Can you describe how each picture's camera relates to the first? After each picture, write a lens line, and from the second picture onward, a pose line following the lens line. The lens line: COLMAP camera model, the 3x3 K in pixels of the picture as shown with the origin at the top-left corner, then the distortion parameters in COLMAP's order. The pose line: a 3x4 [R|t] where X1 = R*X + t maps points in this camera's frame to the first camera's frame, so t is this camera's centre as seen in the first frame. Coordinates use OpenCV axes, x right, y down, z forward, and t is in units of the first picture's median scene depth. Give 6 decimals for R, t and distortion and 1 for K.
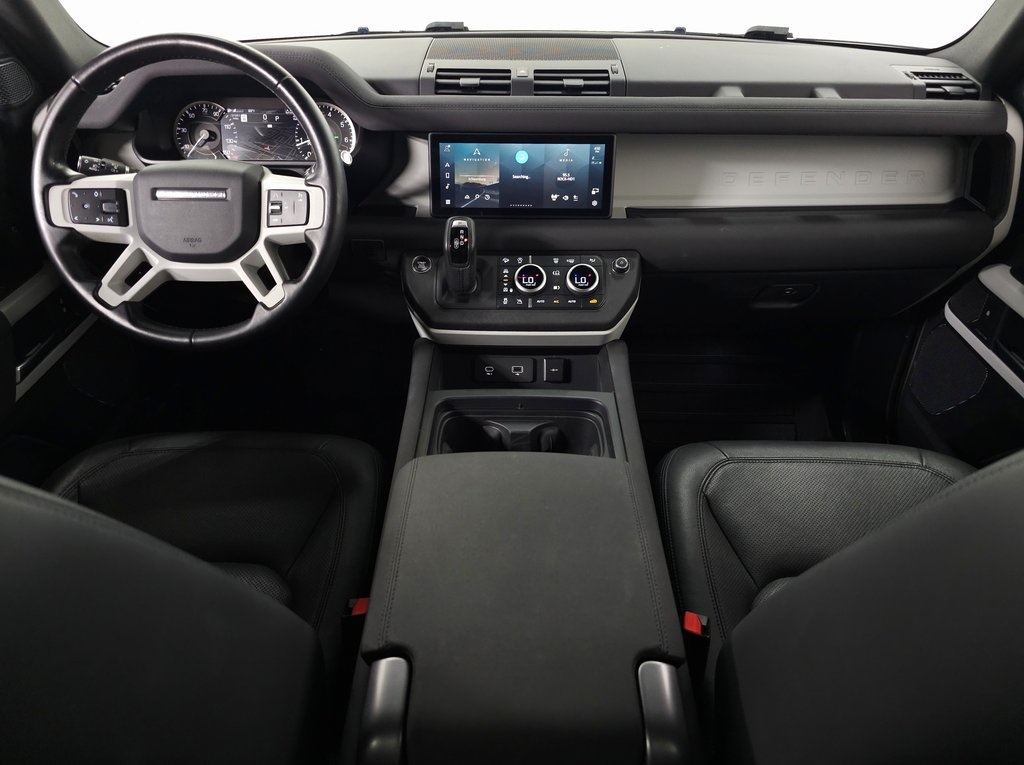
lens RADIAL K [[702.7, 0, 506.4], [0, 702.7, 381.3], [0, 0, 1]] dist [0.052827, -0.051831]
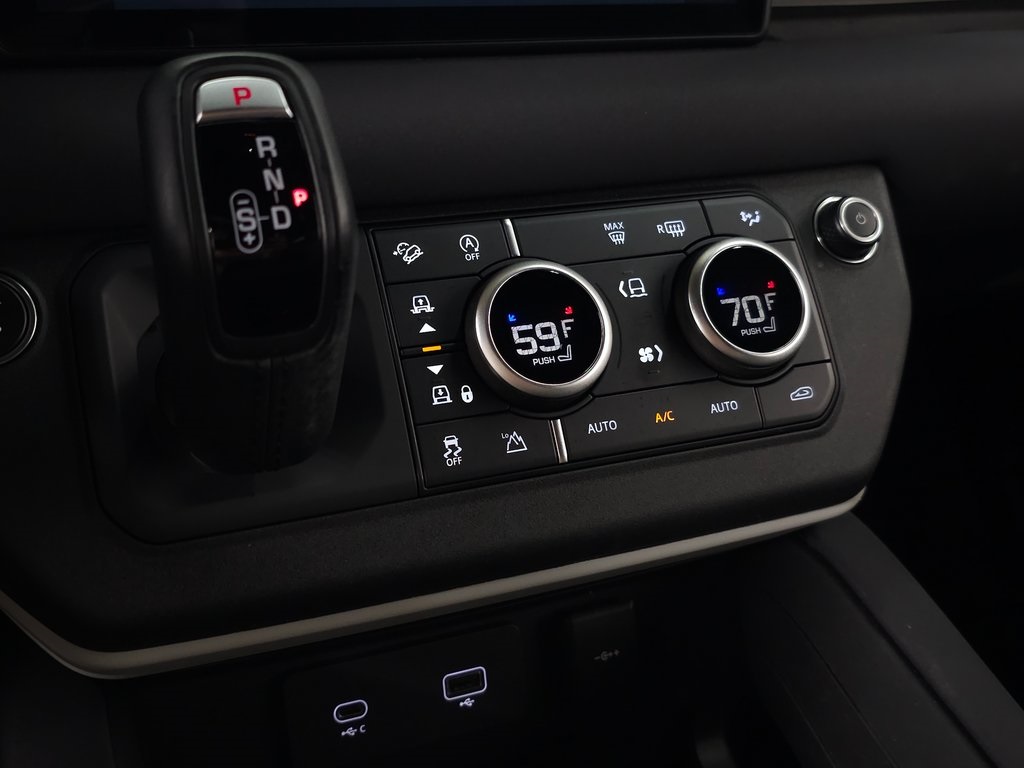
lens RADIAL K [[1106.2, 0, 499.9], [0, 1106.2, 370.1], [0, 0, 1]] dist [0.179526, -0.579881]
pose [[0.917195, -0.142015, 0.372269, -0.108995], [0.122723, 0.989592, 0.075150, -0.161200], [-0.379067, -0.023241, 0.925077, 0.683886]]
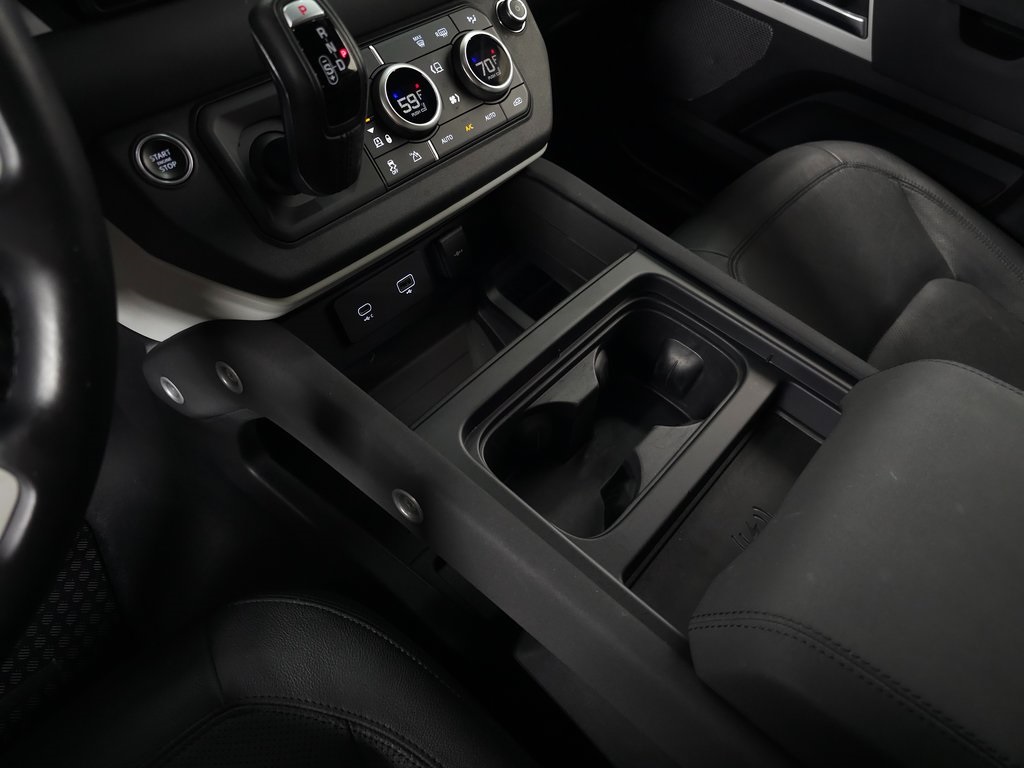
lens RADIAL K [[702.7, 0, 506.4], [0, 702.7, 382.8], [0, 0, 1]] dist [0.052827, -0.051831]
pose [[0.635540, -0.557302, 0.534325, -0.279170], [0.328184, 0.821436, 0.466410, -0.188887], [-0.698845, -0.121065, 0.704953, 0.603173]]
